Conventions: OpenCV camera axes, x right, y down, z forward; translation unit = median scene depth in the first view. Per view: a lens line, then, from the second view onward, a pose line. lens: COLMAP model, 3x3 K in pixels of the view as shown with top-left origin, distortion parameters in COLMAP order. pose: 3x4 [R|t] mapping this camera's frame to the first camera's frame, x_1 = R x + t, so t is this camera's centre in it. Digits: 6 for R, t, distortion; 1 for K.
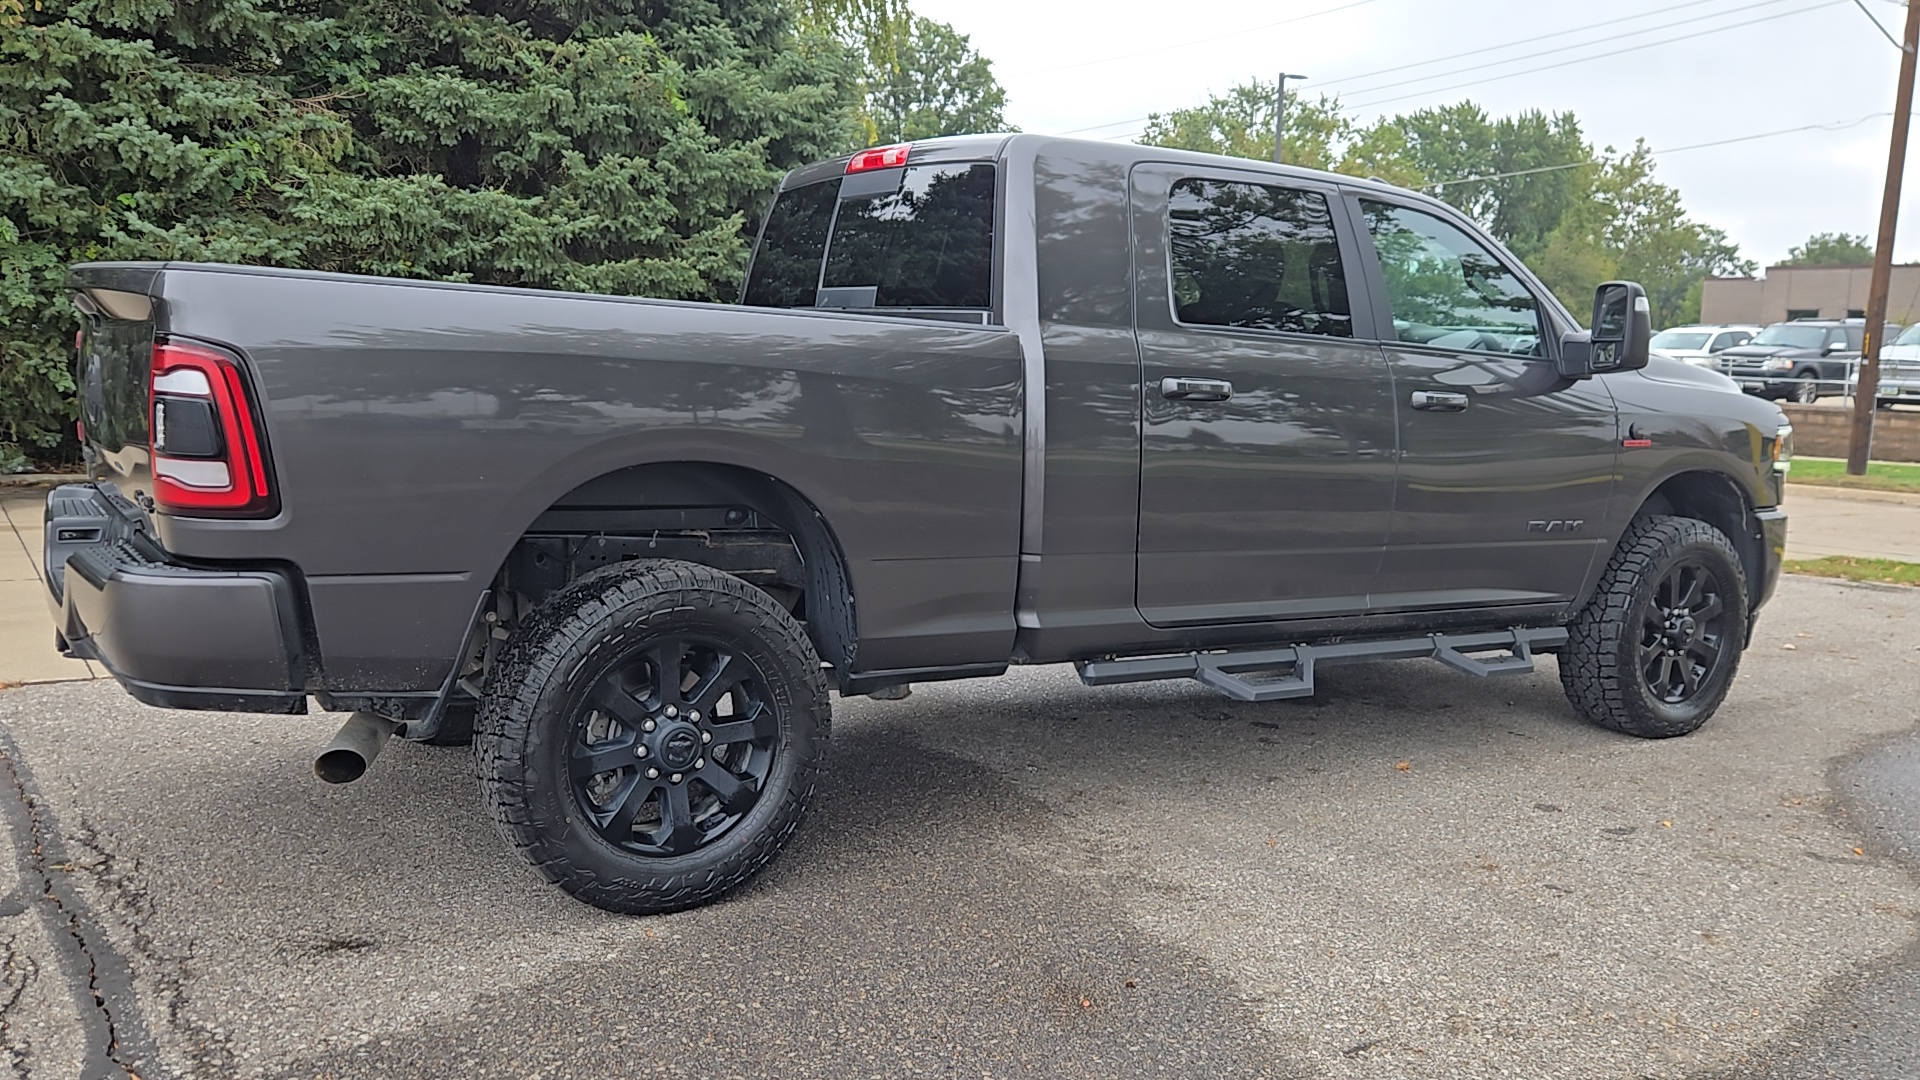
lens RADIAL K [[1598.2, 0, 954.5], [0, 1598.2, 535.4], [0, 0, 1]] dist [0.013636, -0.005806]
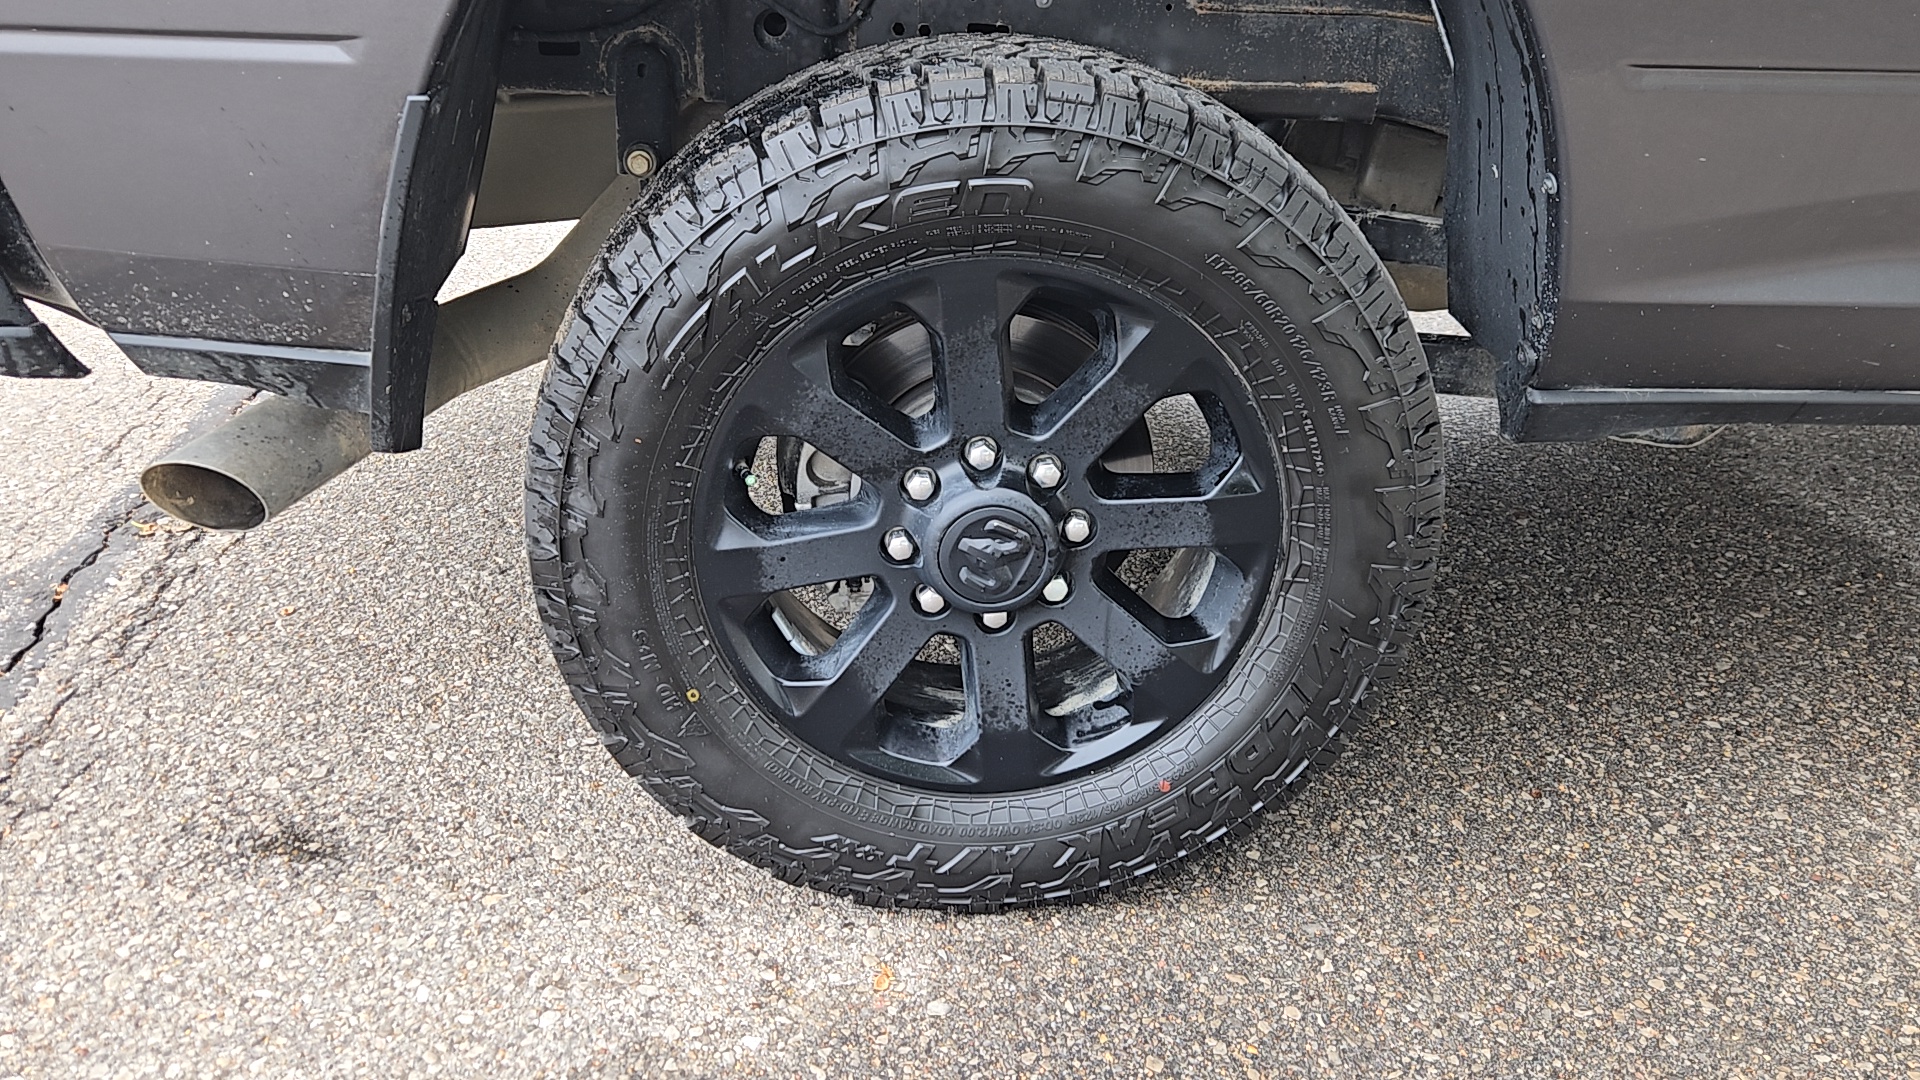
lens RADIAL K [[1598.2, 0, 954.5], [0, 1598.2, 535.4], [0, 0, 1]] dist [0.013636, -0.005806]
pose [[0.867030, 0.182656, -0.463568, -0.003730], [-0.038038, 0.951932, 0.303937, 0.012865], [0.496801, -0.245889, 0.832302, 0.649491]]
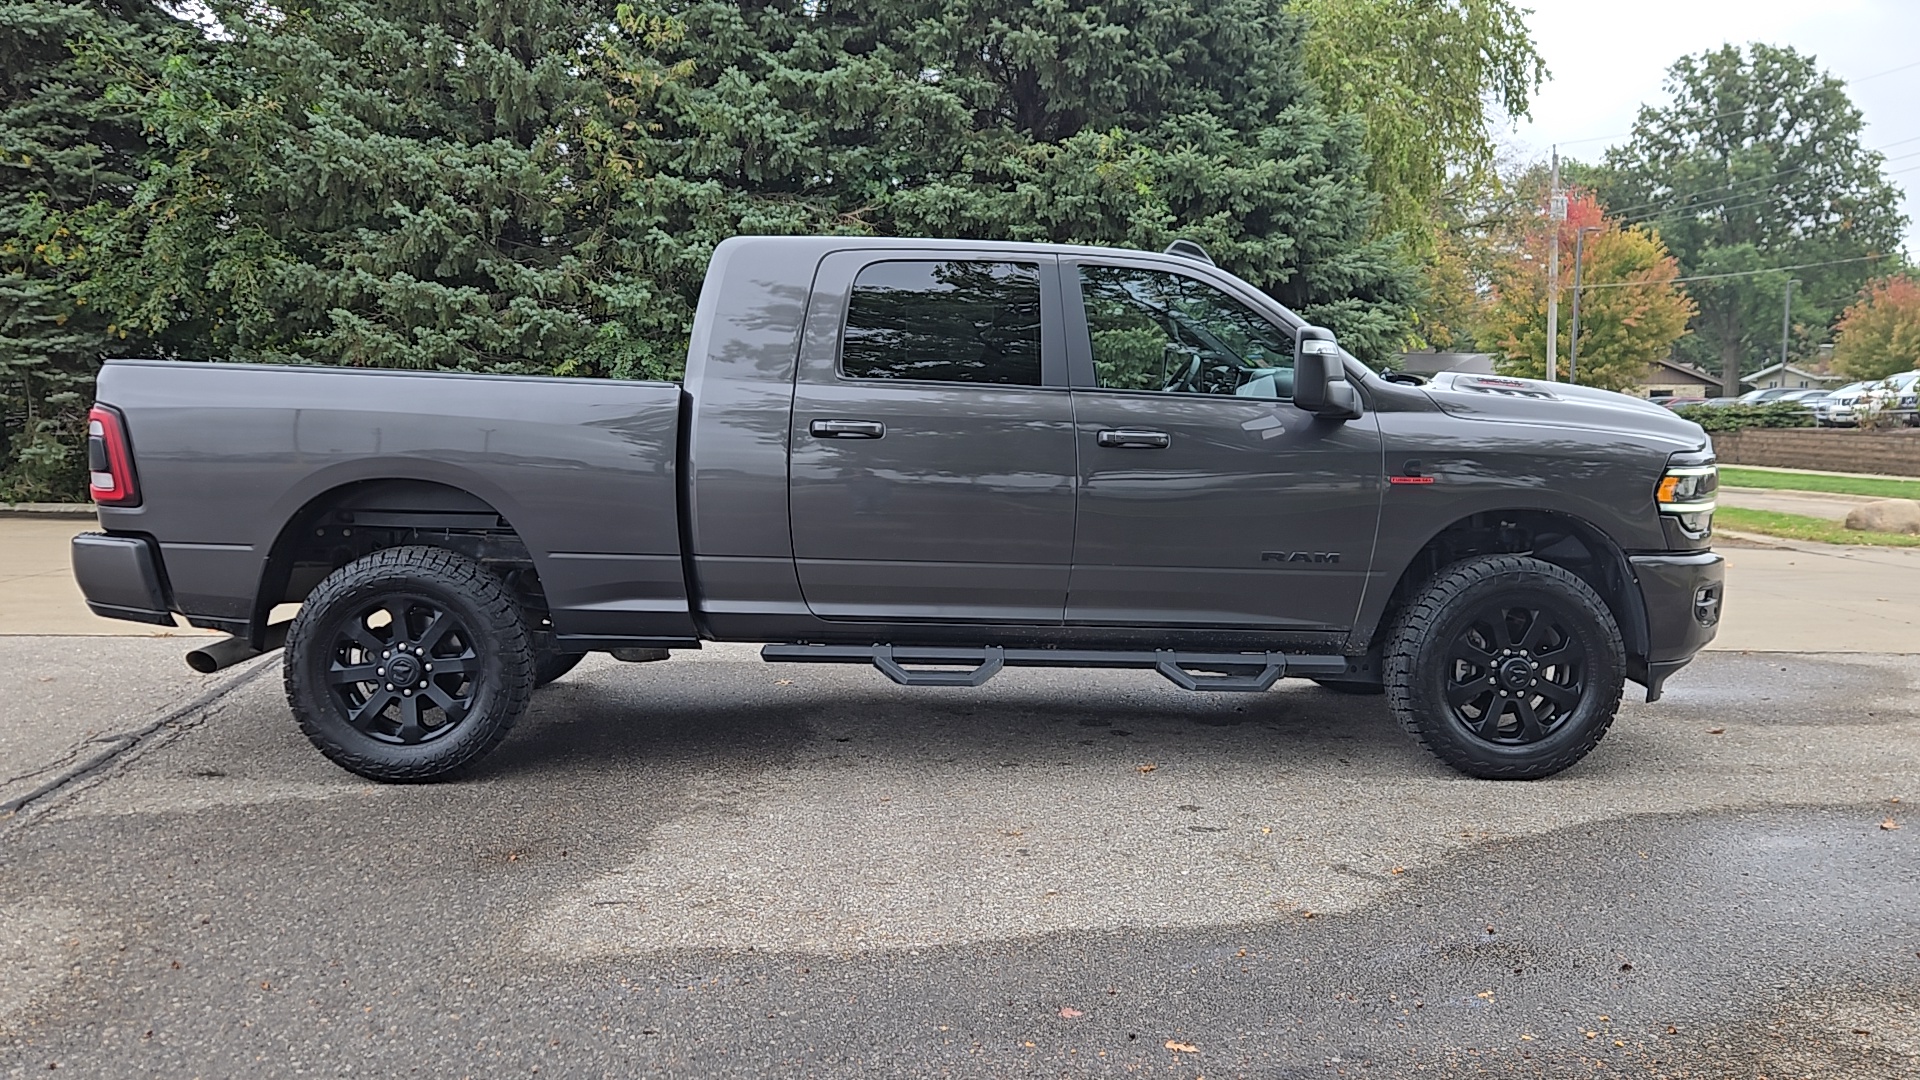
lens RADIAL K [[1598.2, 0, 954.5], [0, 1598.2, 535.4], [0, 0, 1]] dist [0.013636, -0.005806]
pose [[0.869380, 0.019405, -0.493762, 0.963849], [-0.039830, 0.998729, -0.030879, 0.030671], [0.492536, 0.046513, 0.869048, -0.046577]]
